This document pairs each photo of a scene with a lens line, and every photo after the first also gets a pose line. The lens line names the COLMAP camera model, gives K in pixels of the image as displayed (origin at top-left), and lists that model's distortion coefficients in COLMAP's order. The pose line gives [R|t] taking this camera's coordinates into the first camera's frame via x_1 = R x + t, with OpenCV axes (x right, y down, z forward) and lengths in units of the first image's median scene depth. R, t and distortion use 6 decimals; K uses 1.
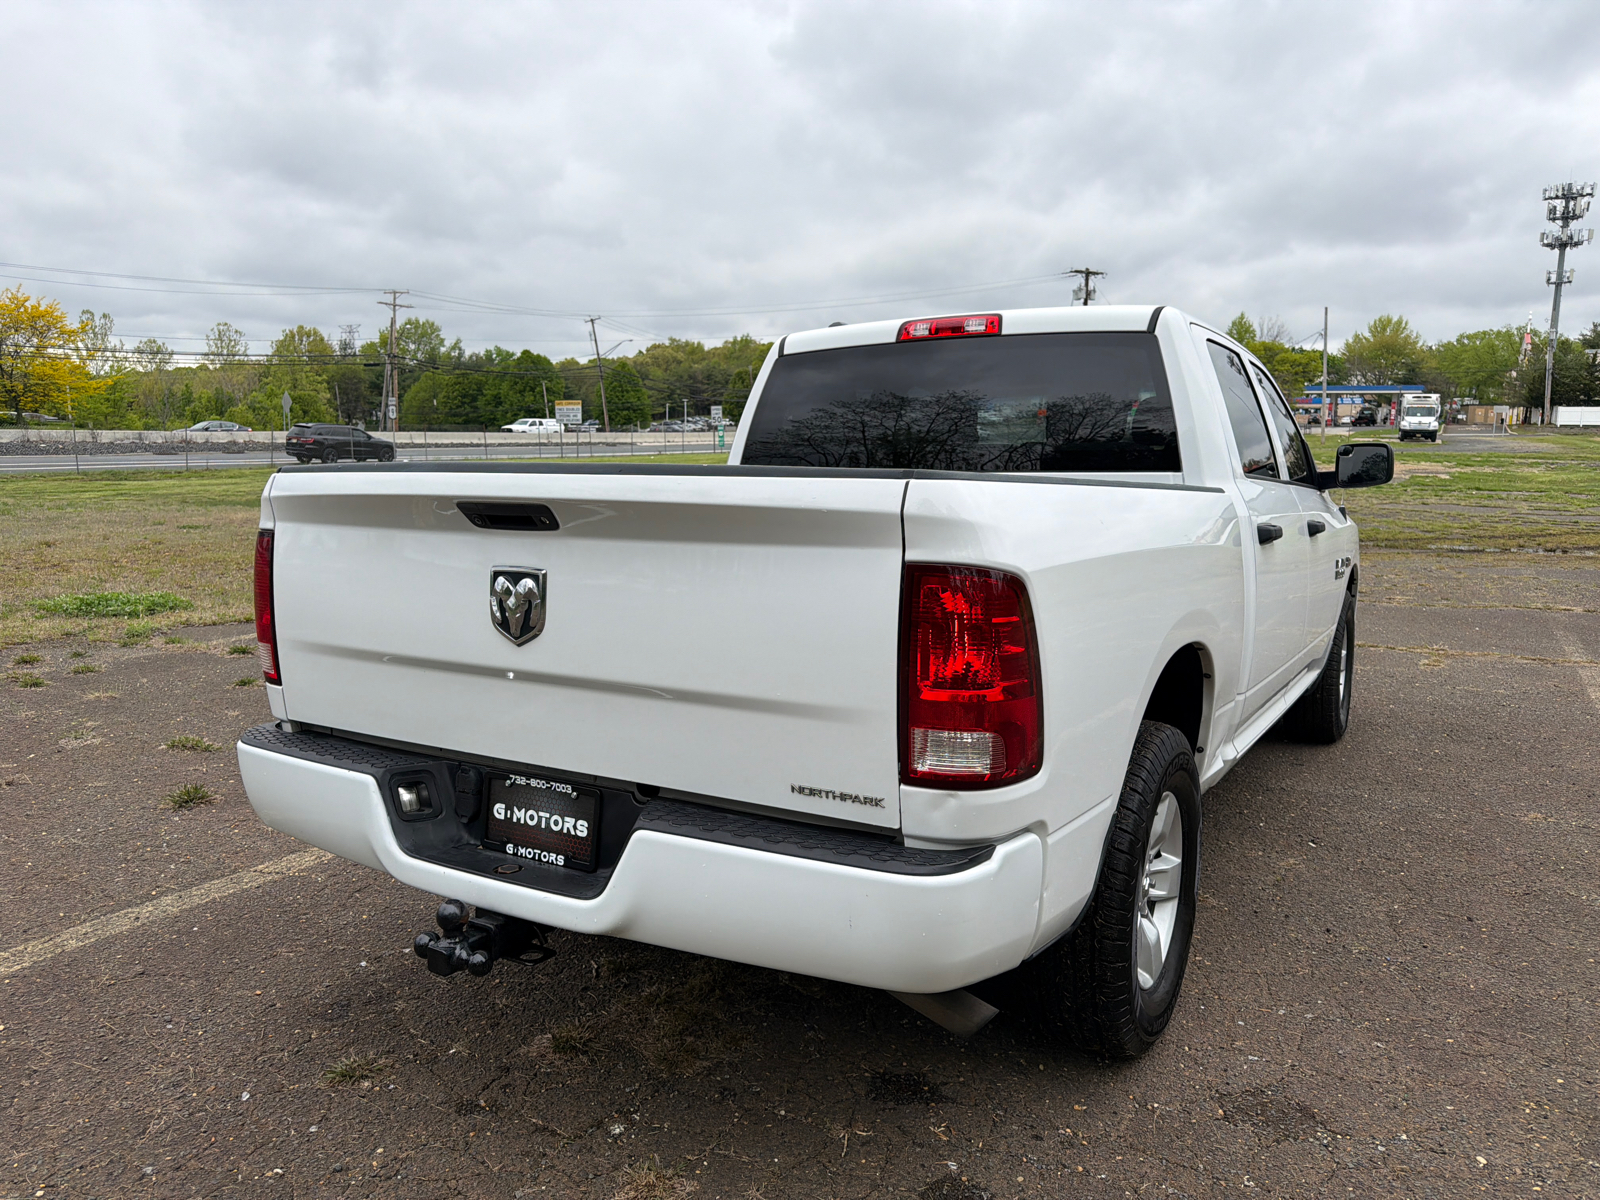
lens RADIAL K [[1145.9, 0, 800.0], [0, 1145.9, 600.0], [0, 0, 1]] dist [0.050561, -0.057884]
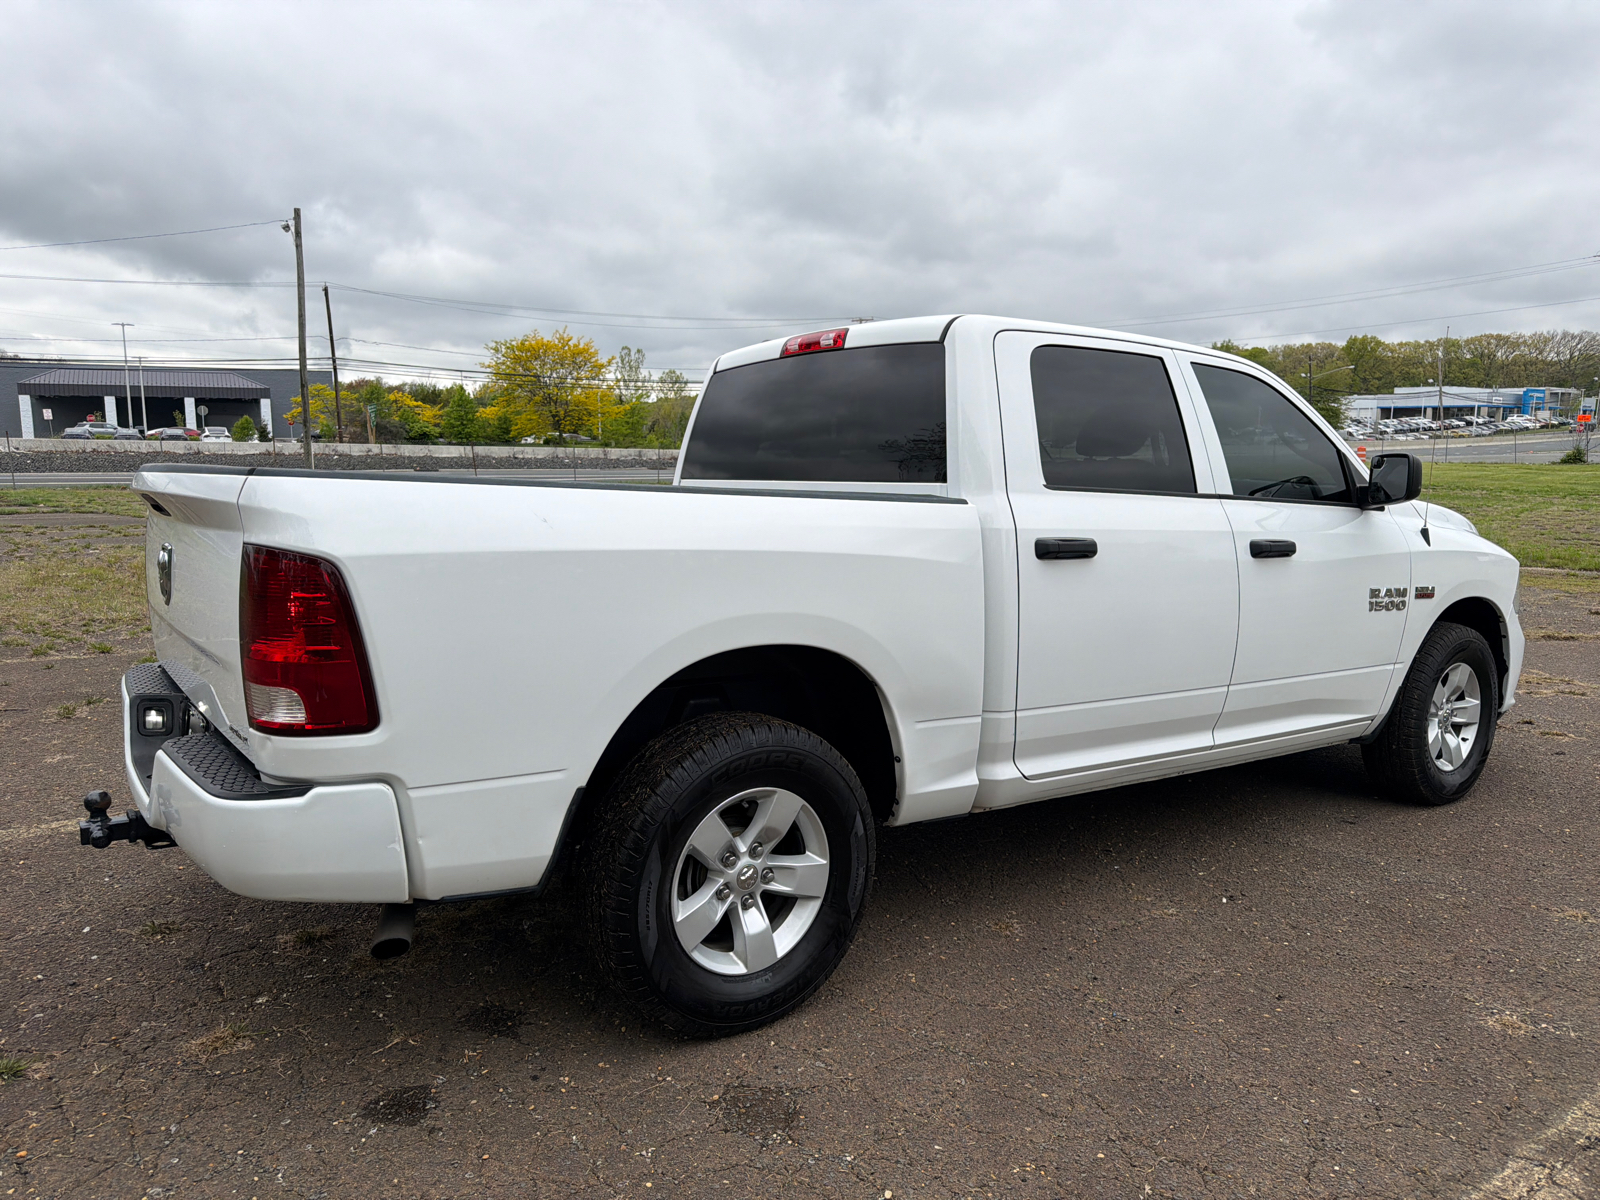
lens RADIAL K [[1127.9, 0, 781.7], [0, 1127.9, 628.9], [0, 0, 1]] dist [0.157914, -0.180003]
pose [[0.912108, 0.061931, -0.405244, 0.042643], [-0.056980, 0.998080, 0.024282, -0.000225], [0.405970, 0.000943, 0.913886, 0.004195]]
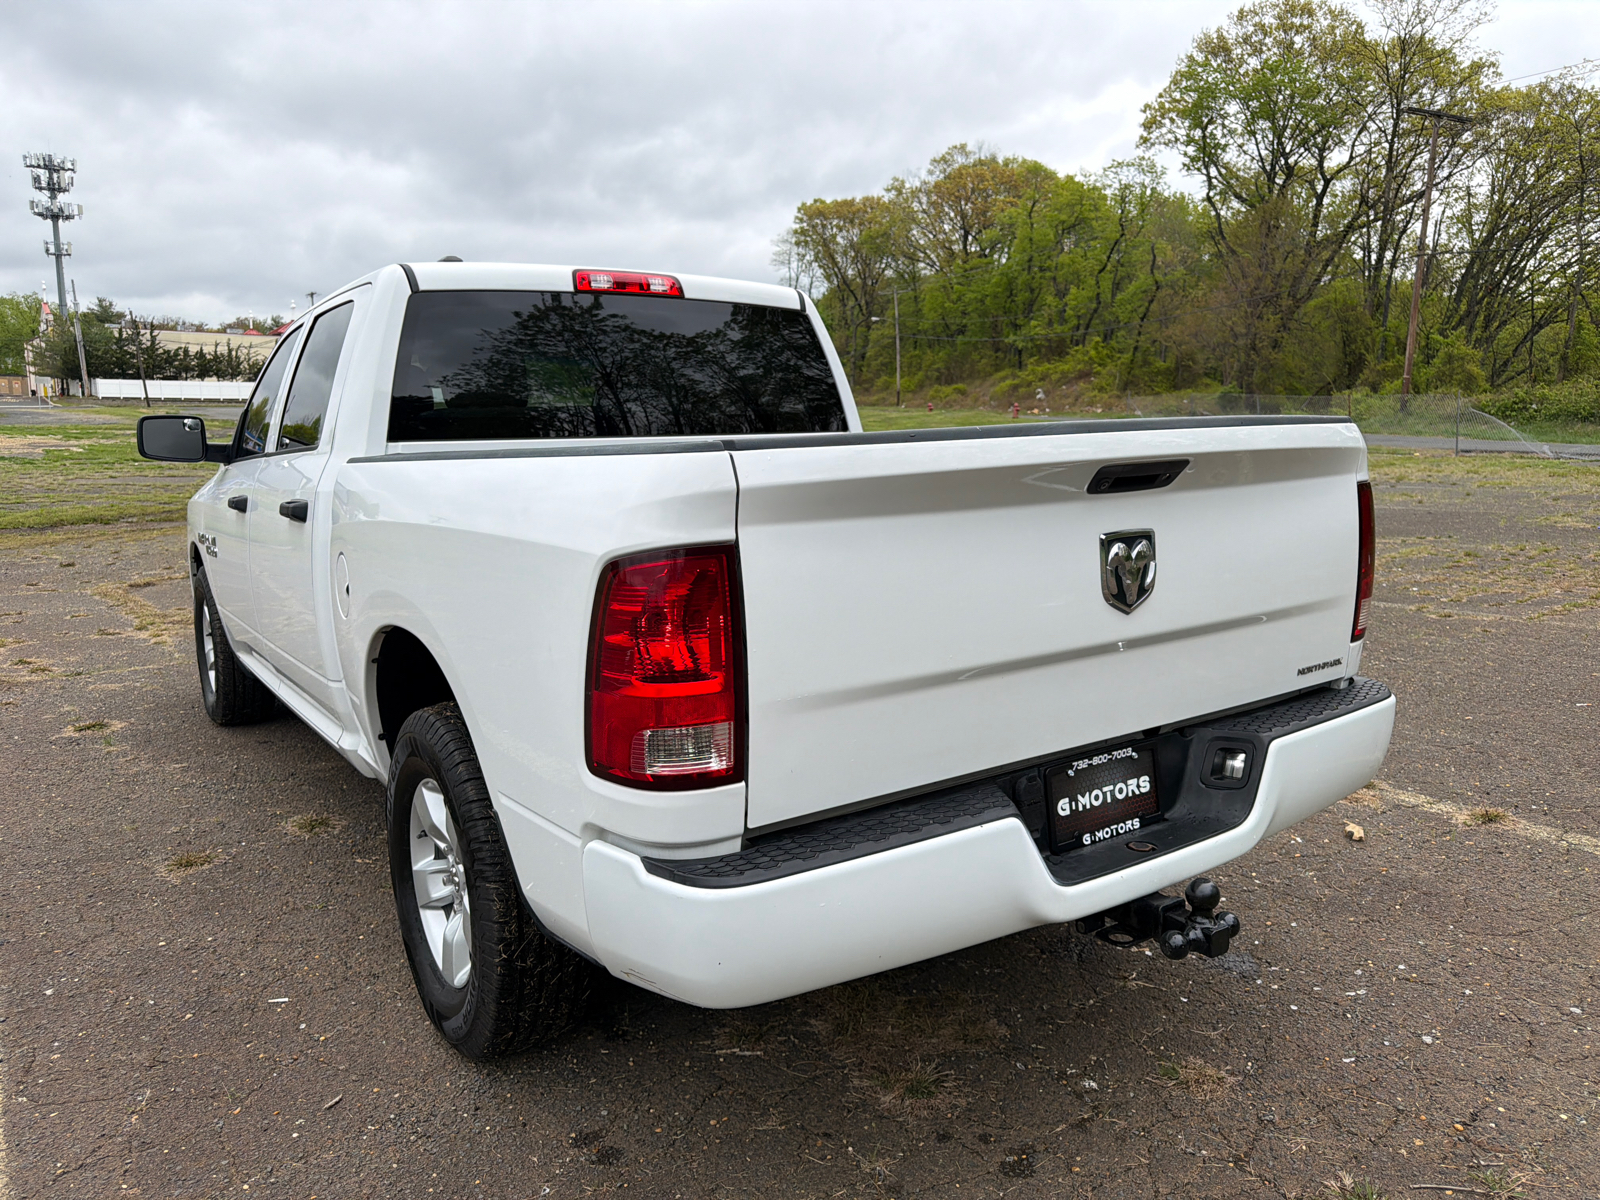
lens RADIAL K [[1145.9, 0, 800.0], [0, 1145.9, 600.0], [0, 0, 1]] dist [0.050561, -0.057884]
pose [[0.409955, -0.147925, 0.900031, -0.056004], [0.126918, 0.986413, 0.104312, -0.004830], [-0.903232, 0.071467, 0.423159, 0.039132]]
